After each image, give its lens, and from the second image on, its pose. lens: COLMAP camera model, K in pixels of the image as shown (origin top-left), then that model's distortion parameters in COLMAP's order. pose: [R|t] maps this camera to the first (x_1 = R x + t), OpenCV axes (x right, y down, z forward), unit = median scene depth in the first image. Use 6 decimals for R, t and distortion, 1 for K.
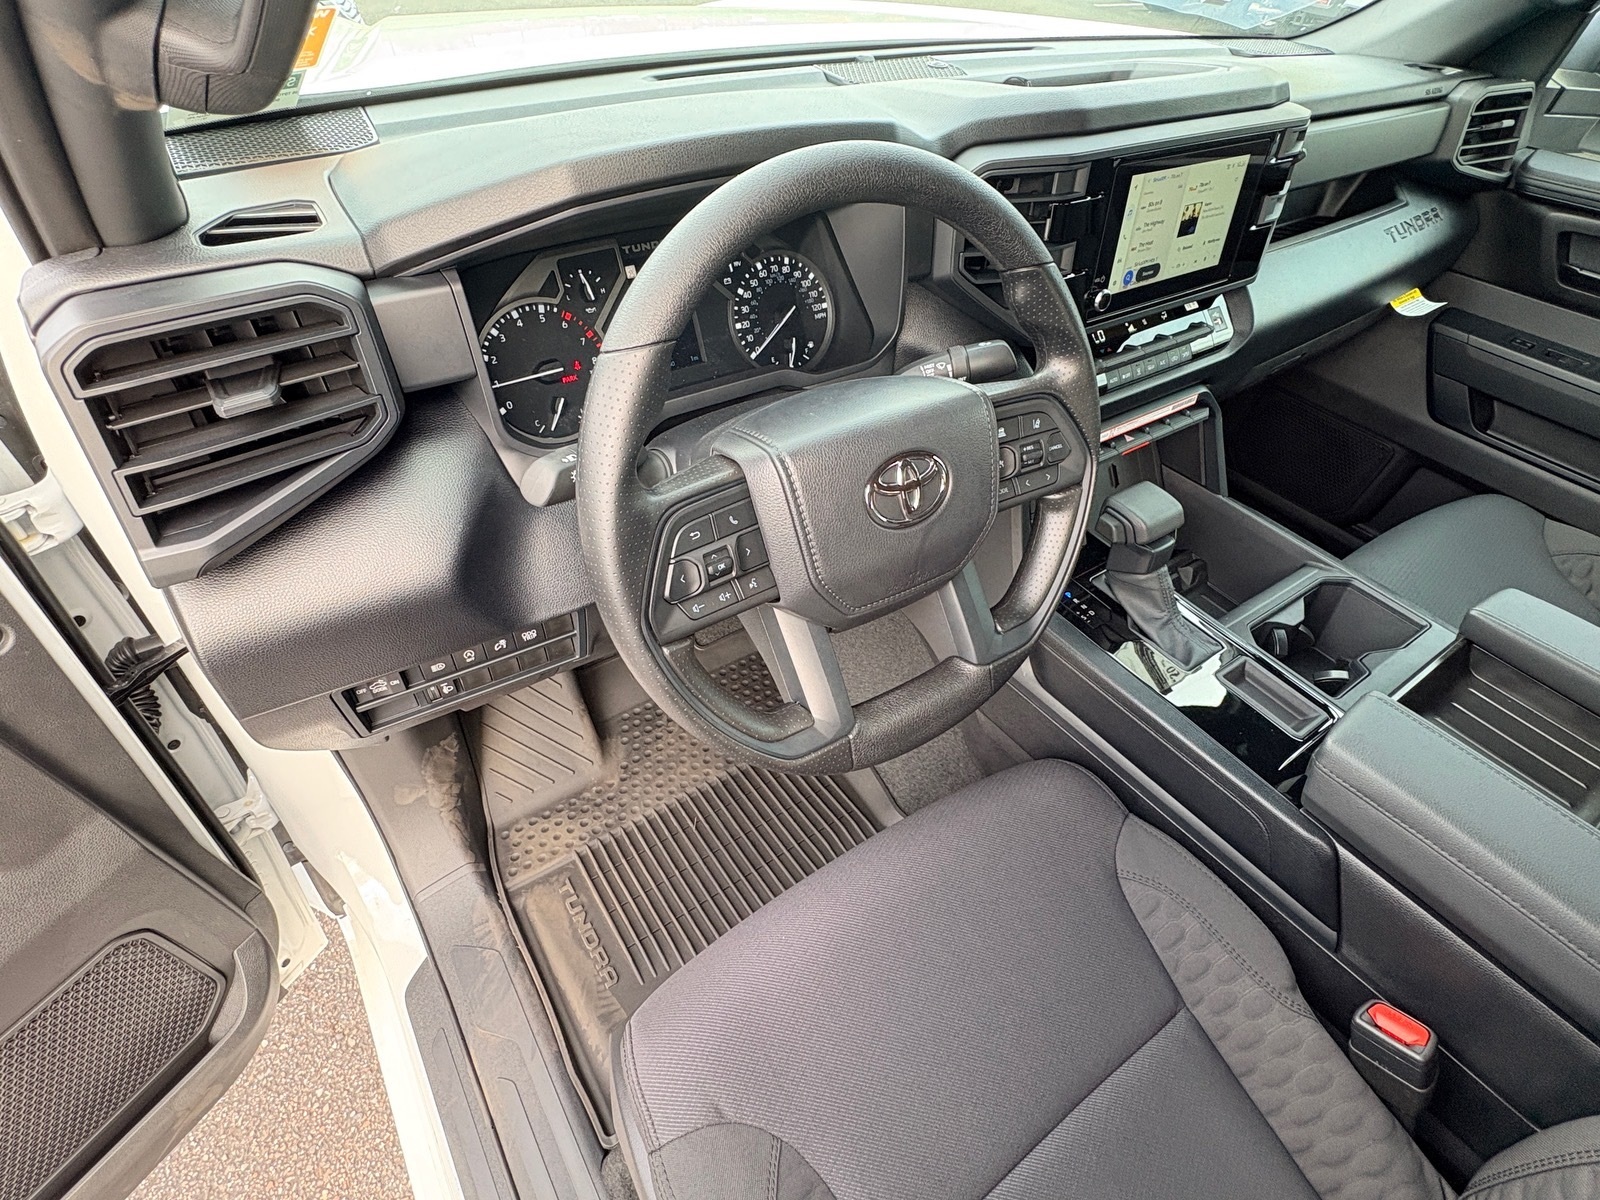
lens RADIAL K [[785.1, 0, 791.4], [0, 785.1, 594.8], [0, 0, 1]] dist [-0.001111, -0.000690]
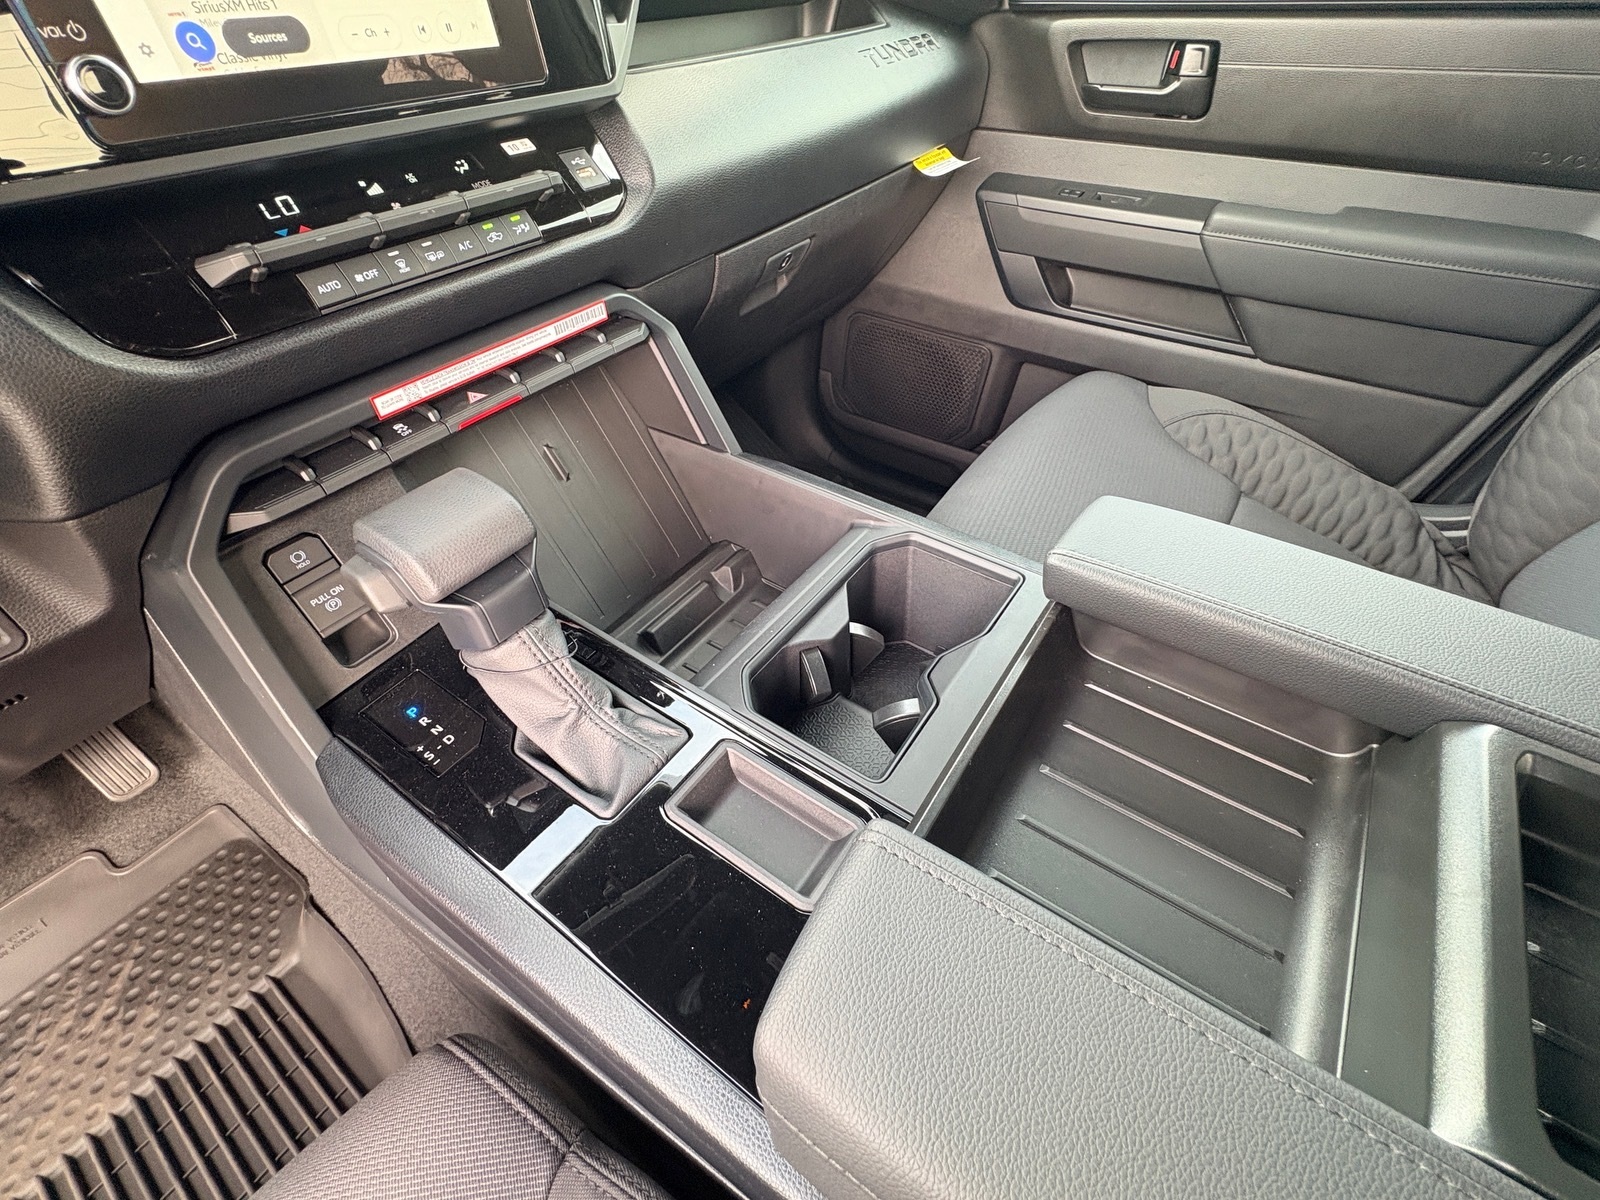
lens RADIAL K [[704.3, 0, 784.0], [0, 704.3, 594.9], [0, 0, 1]] dist [0.007349, -0.002661]
pose [[0.933134, -0.281657, 0.223450, 0.560872], [0.282334, 0.958859, 0.029599, -0.021724], [-0.222593, 0.035468, 0.974266, 0.545526]]
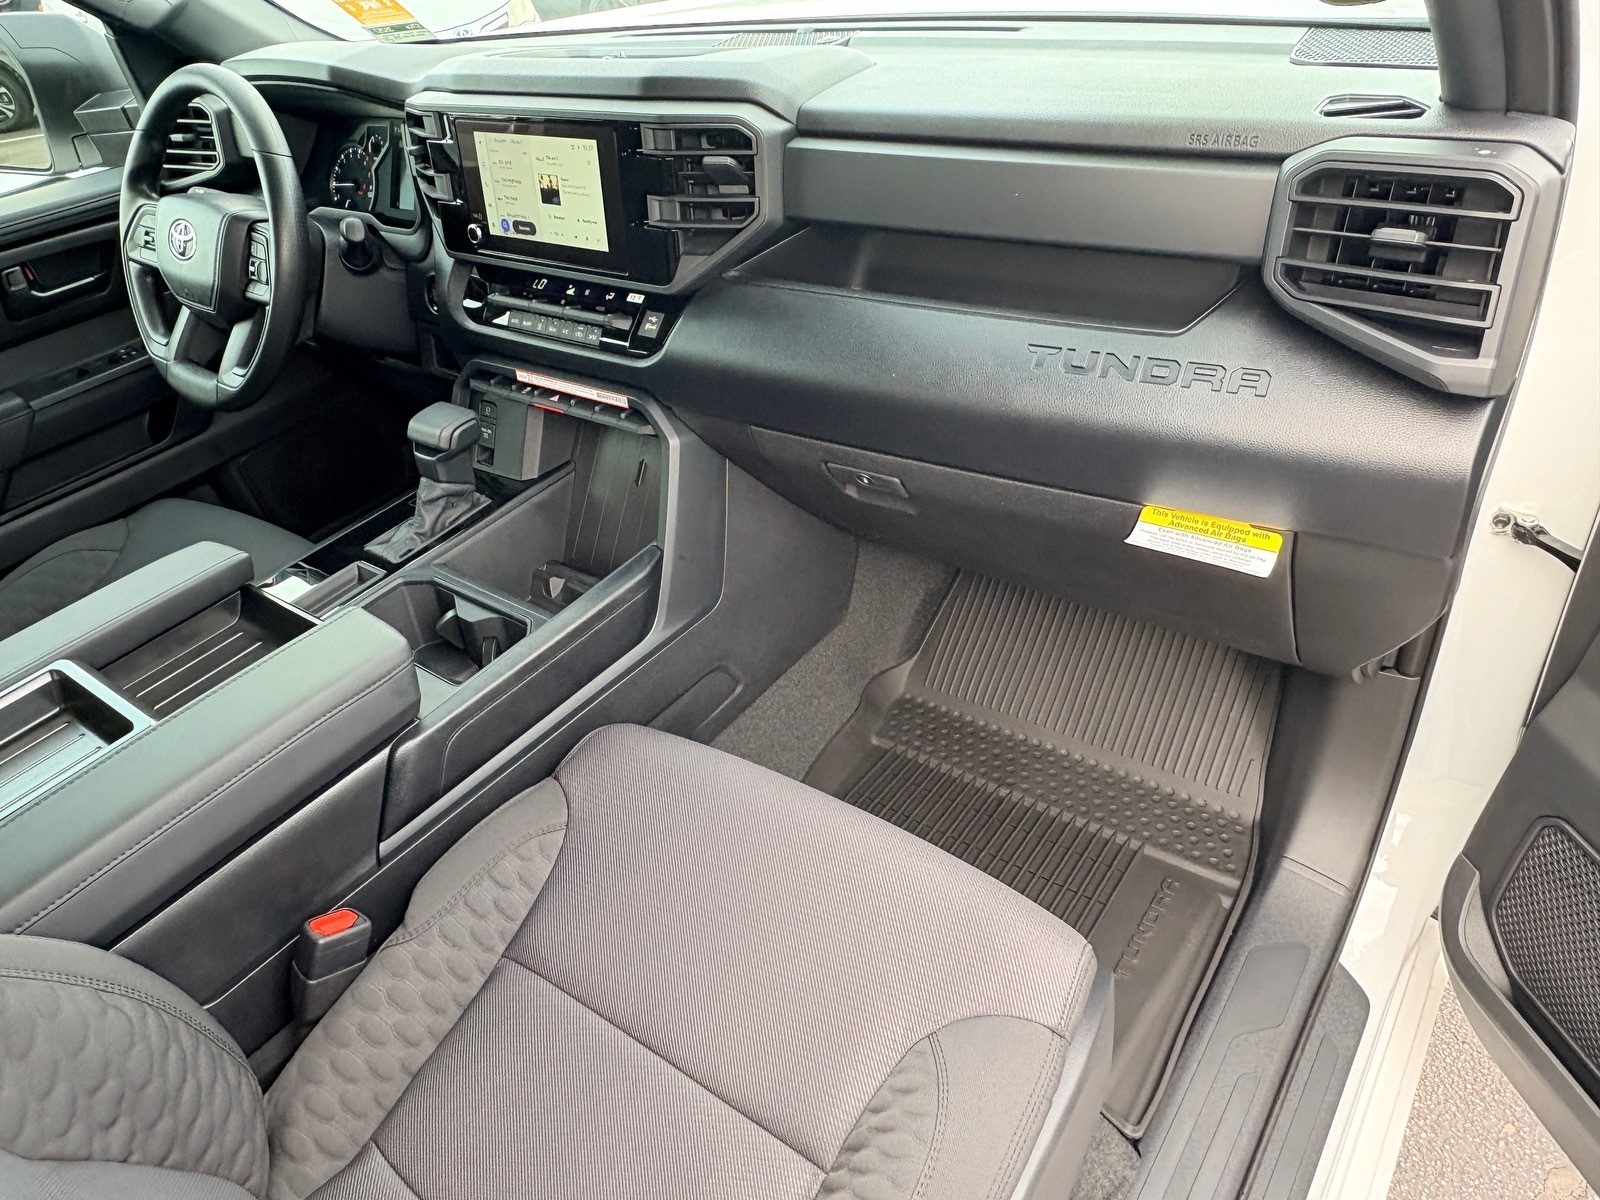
lens RADIAL K [[1056.1, 0, 779.1], [0, 1056.1, 605.1], [0, 0, 1]] dist [-0.009866, 0.005308]
pose [[0.320998, 0.489886, -0.810538, 2.012817], [-0.549229, 0.793511, 0.262084, -0.578788], [0.771562, 0.361043, 0.523774, 0.711316]]
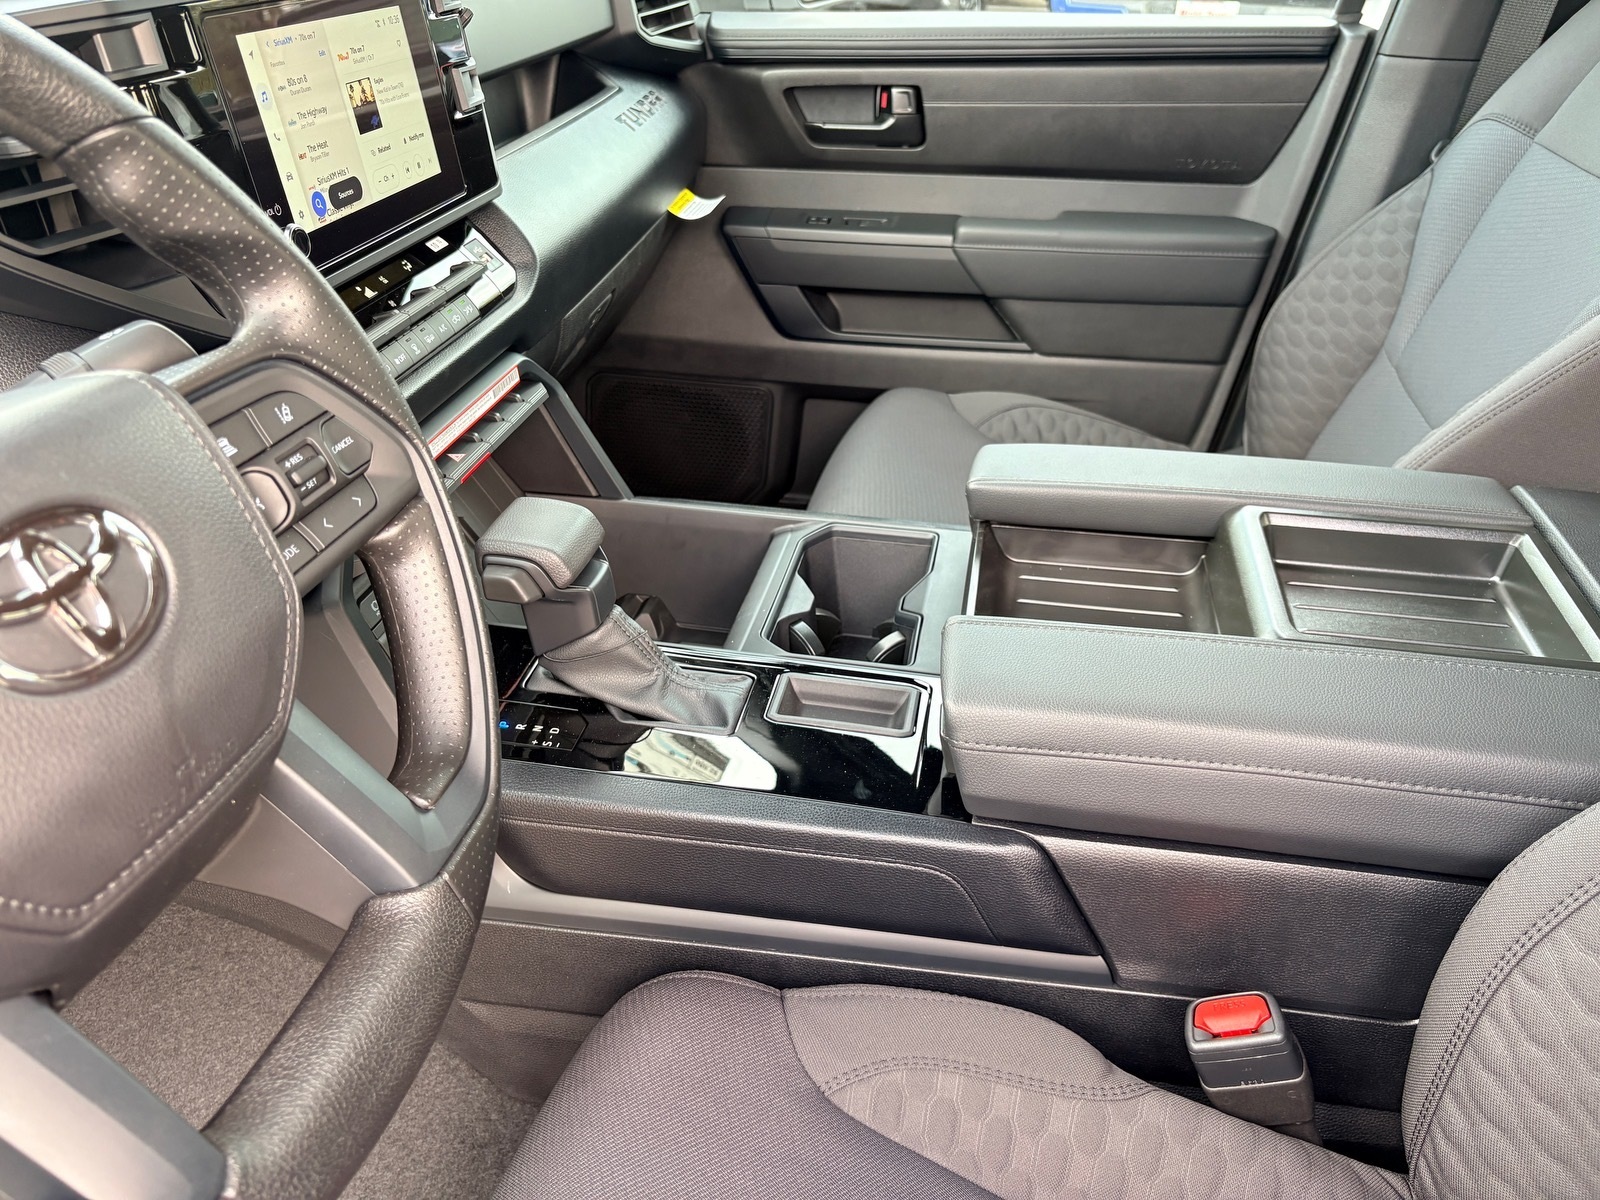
lens RADIAL K [[1219.0, 0, 793.1], [0, 1219.0, 598.2], [0, 0, 1]] dist [0.012369, -0.026202]
pose [[0.704963, -0.402871, 0.583714, 0.025311], [0.511284, 0.859060, -0.024578, 0.055559], [-0.491544, 0.315771, 0.811587, 0.172708]]
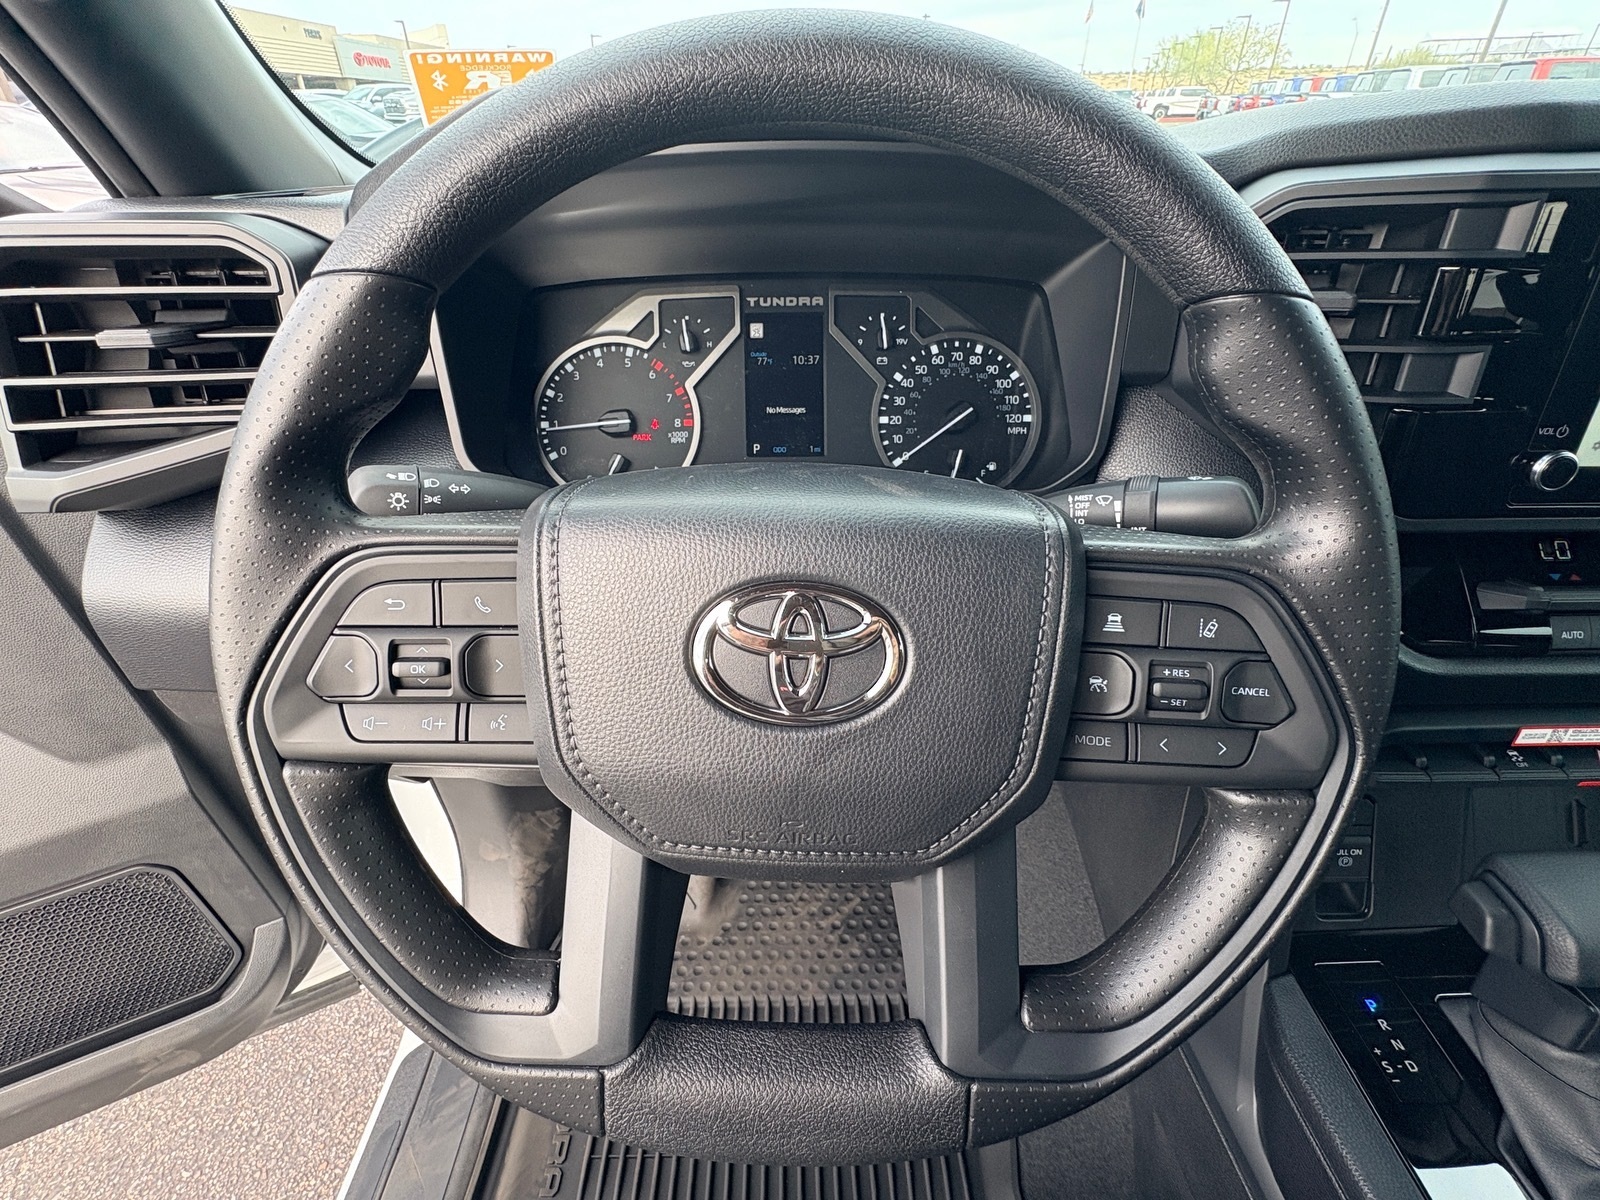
lens RADIAL K [[752.2, 0, 785.2], [0, 752.2, 594.3], [0, 0, 1]] dist [-0.003224, 0.000335]
pose [[0.828955, 0.245299, -0.502654, 0.240822], [-0.342279, 0.933250, -0.109040, -0.075415], [0.442355, 0.262437, 0.857583, 0.373483]]
